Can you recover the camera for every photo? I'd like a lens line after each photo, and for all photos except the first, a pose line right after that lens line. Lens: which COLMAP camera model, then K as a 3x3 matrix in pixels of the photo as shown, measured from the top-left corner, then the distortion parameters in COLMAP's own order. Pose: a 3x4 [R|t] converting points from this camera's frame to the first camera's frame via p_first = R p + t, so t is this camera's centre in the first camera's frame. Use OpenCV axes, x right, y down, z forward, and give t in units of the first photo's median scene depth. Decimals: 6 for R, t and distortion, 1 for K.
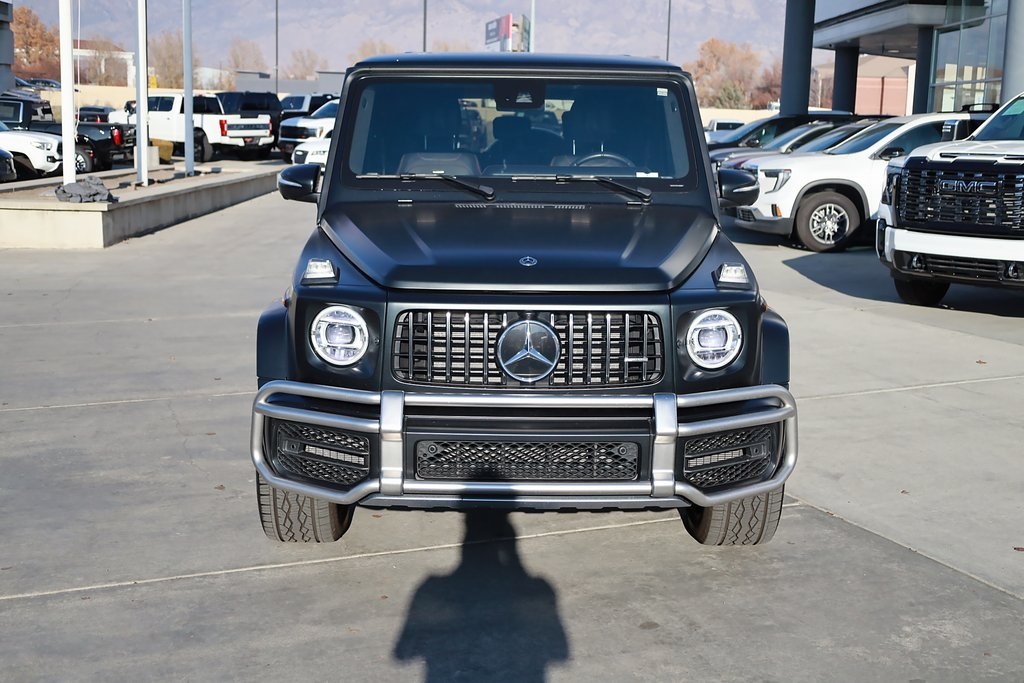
lens RADIAL K [[1393.3, 0, 511.7], [0, 1393.3, 342.4], [0, 0, 1]] dist [0.036948, 0.000000]
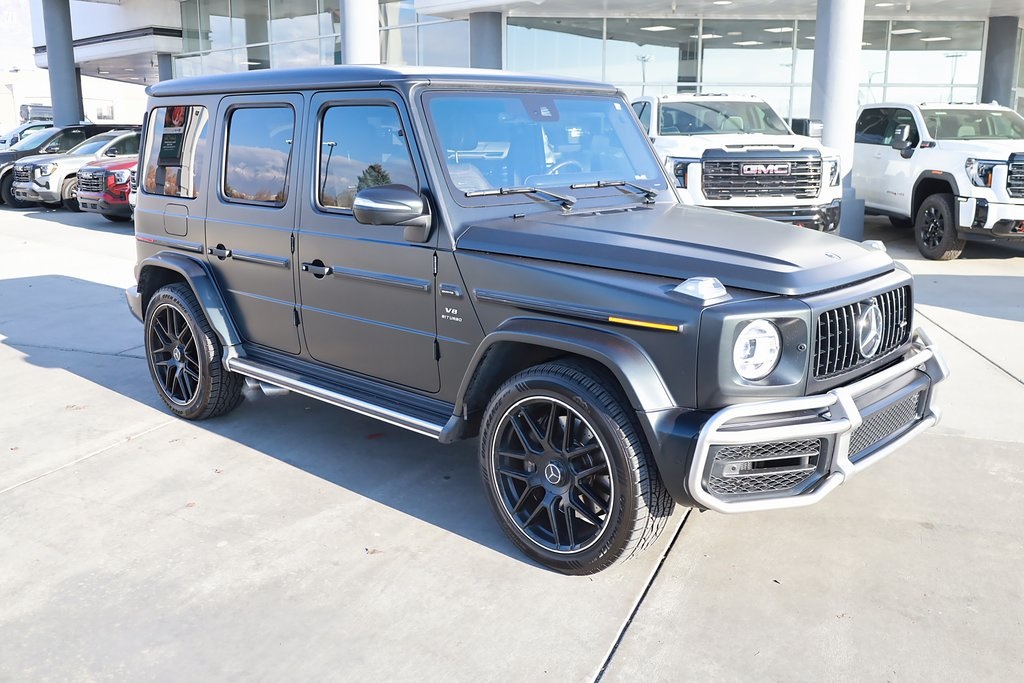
lens RADIAL K [[1019.6, 0, 512.2], [0, 1019.6, 342.2], [0, 0, 1]] dist [-0.024227, 0.000000]
pose [[0.632679, -0.162470, 0.757179, -0.601374], [0.127692, 0.986248, 0.104926, -0.076540], [-0.763814, 0.030301, 0.644725, 0.523513]]
